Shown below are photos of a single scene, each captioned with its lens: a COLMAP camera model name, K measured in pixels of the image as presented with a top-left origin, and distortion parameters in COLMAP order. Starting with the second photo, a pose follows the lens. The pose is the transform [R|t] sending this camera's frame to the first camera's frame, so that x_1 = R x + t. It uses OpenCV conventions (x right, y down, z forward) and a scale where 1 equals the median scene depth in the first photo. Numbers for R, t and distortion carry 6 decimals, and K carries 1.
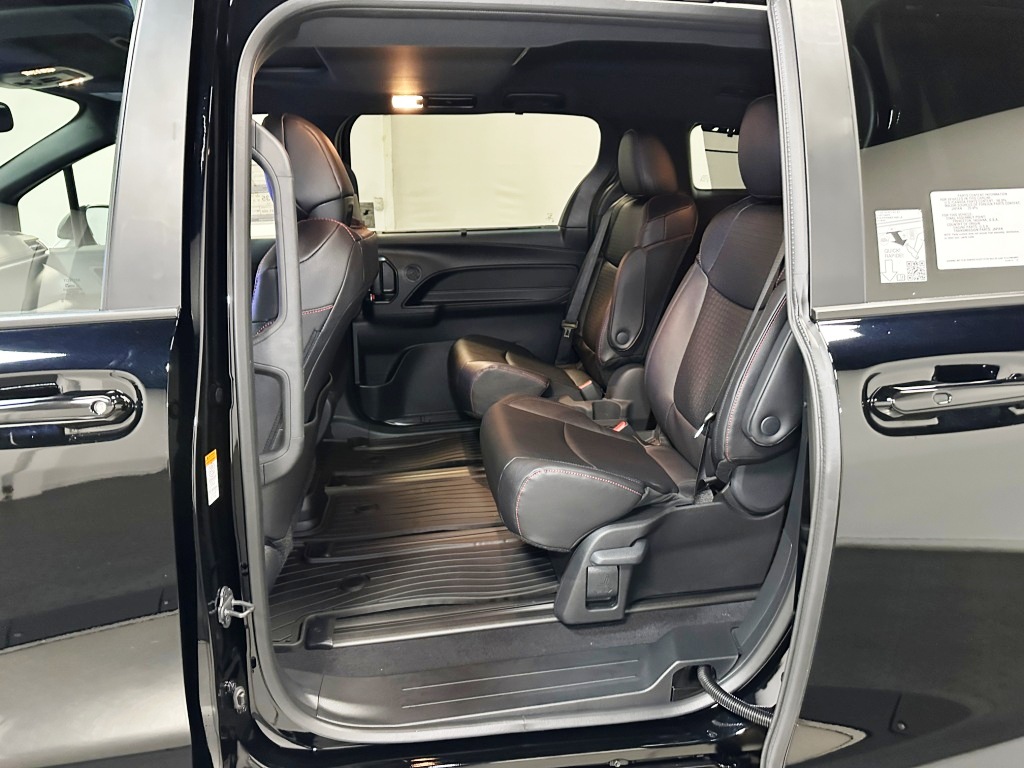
lens RADIAL K [[714.1, 0, 506.3], [0, 714.1, 380.4], [0, 0, 1]] dist [0.125746, -0.208410]
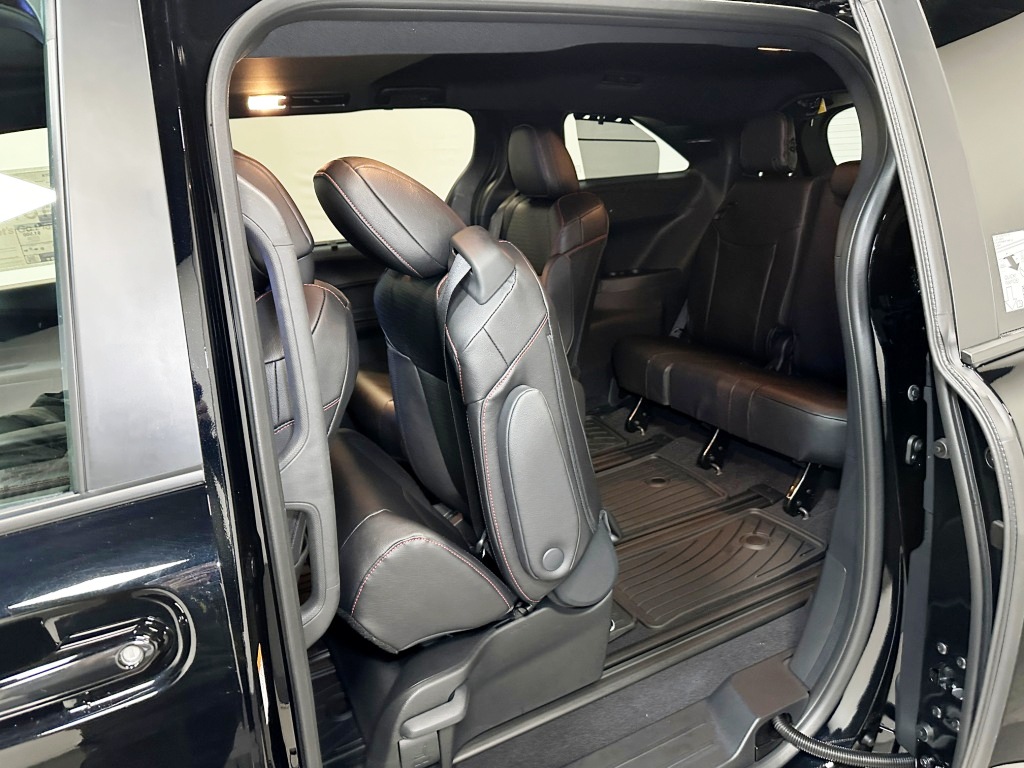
lens RADIAL K [[714.1, 0, 506.3], [0, 714.1, 380.4], [0, 0, 1]] dist [0.125746, -0.208410]
pose [[0.950568, -0.145202, 0.274477, -0.151062], [0.135820, 0.989315, 0.052988, -0.076537], [-0.279238, -0.013089, 0.960133, 0.119526]]
